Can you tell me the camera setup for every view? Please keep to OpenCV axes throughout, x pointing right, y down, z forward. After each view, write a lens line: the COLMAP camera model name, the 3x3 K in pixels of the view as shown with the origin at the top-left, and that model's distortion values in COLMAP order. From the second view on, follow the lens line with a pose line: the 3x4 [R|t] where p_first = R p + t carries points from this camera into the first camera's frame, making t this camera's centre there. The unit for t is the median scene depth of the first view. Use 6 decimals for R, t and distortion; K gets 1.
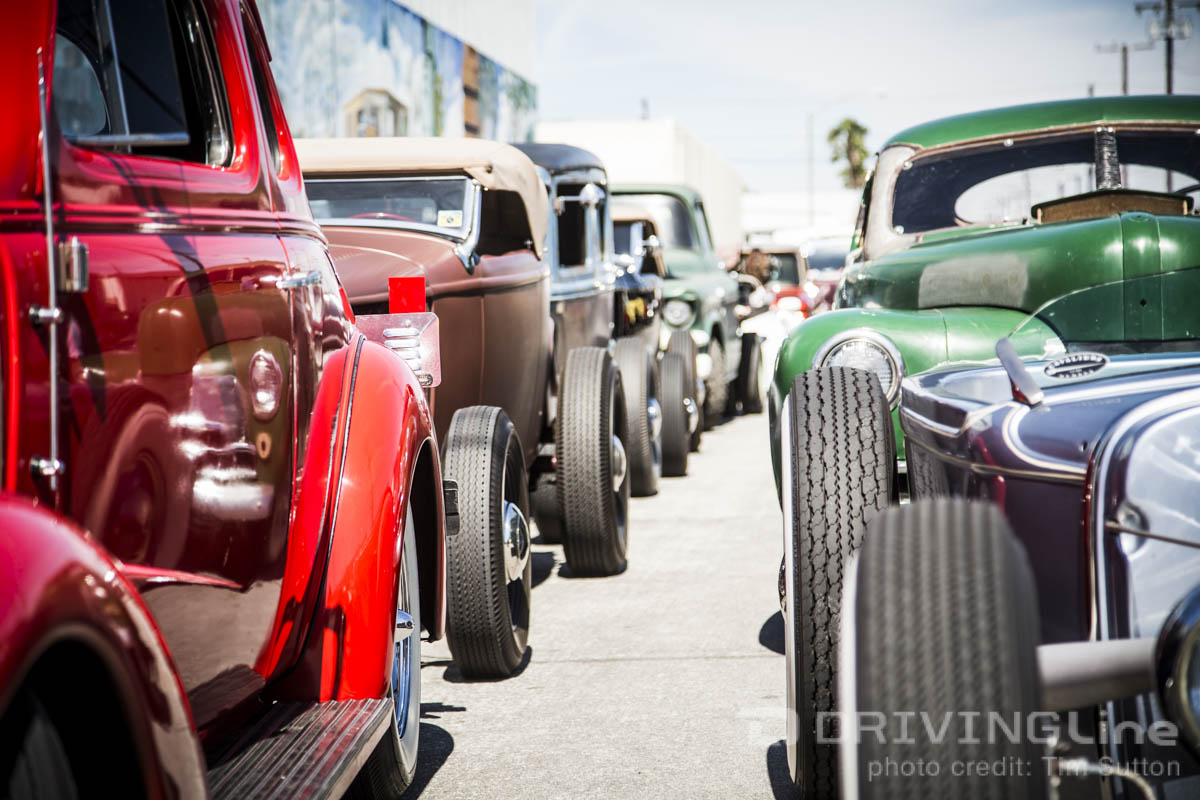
lens RADIAL K [[2955.6, 0, 598.7], [0, 2955.6, 397.3], [0, 0, 1]] dist [0.567869, 0.000000]
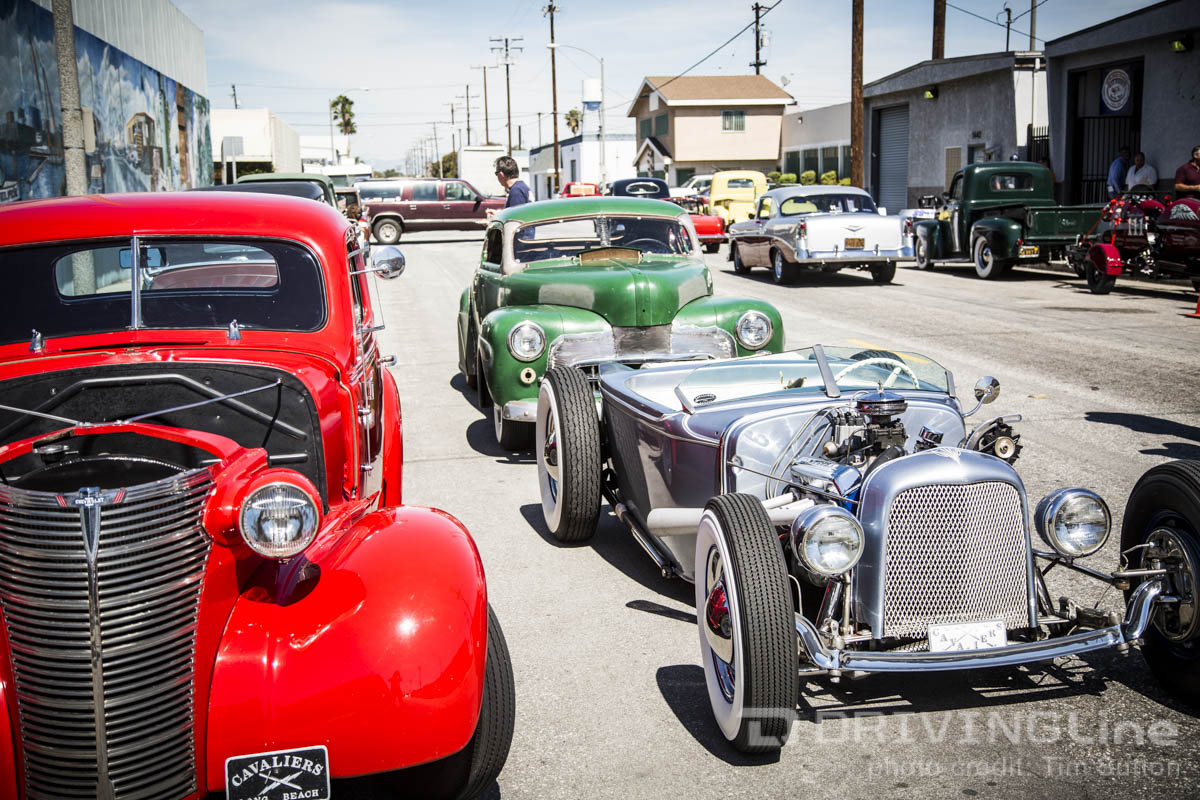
lens RADIAL K [[1555.8, 0, 599.1], [0, 1555.8, 403.9], [0, 0, 1]] dist [0.136899, 0.000000]
pose [[0.966235, -0.039155, 0.254670, -0.143587], [0.010037, 0.993356, 0.114646, -0.081794], [-0.257467, -0.108219, 0.960208, -0.166025]]
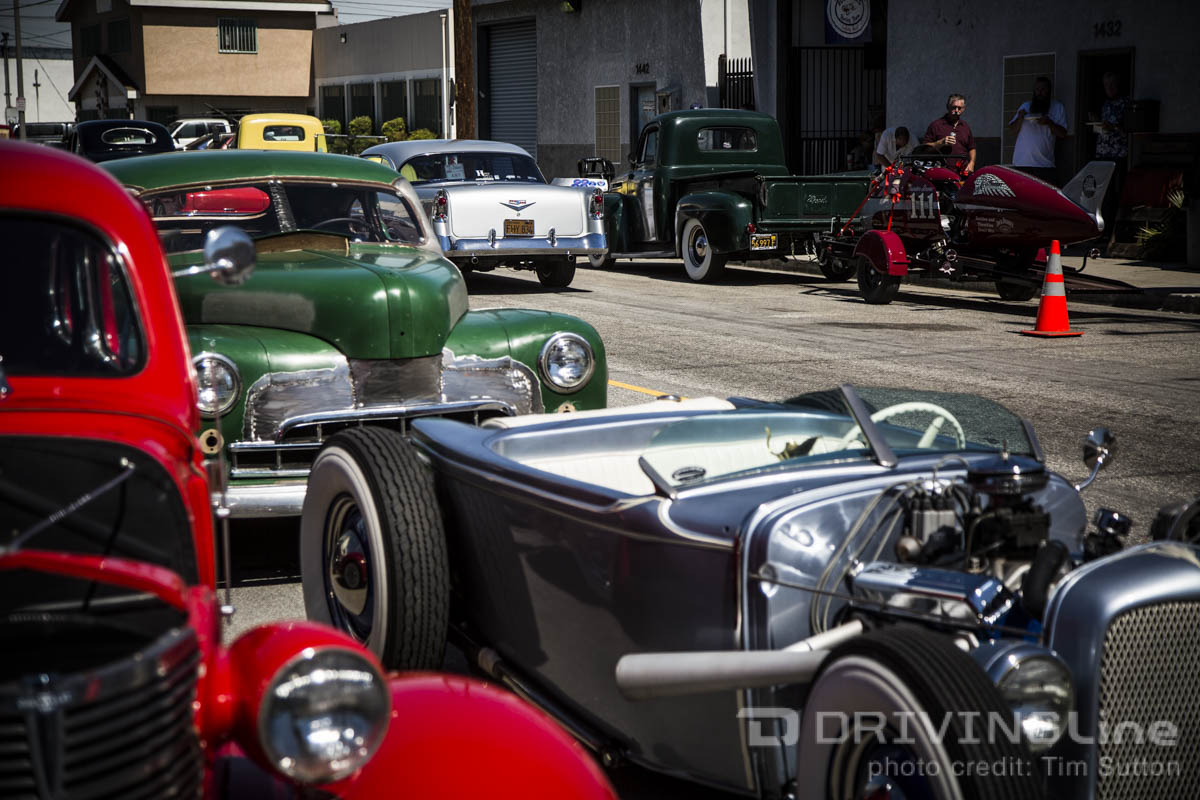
lens RADIAL K [[2373.0, 0, 602.6], [0, 2373.0, 402.4], [0, 0, 1]] dist [0.362682, 0.000000]
pose [[0.864330, -0.048989, 0.500533, -0.269821], [0.005802, 0.996150, 0.087479, -0.081704], [-0.502891, -0.072706, 0.861287, -0.067496]]
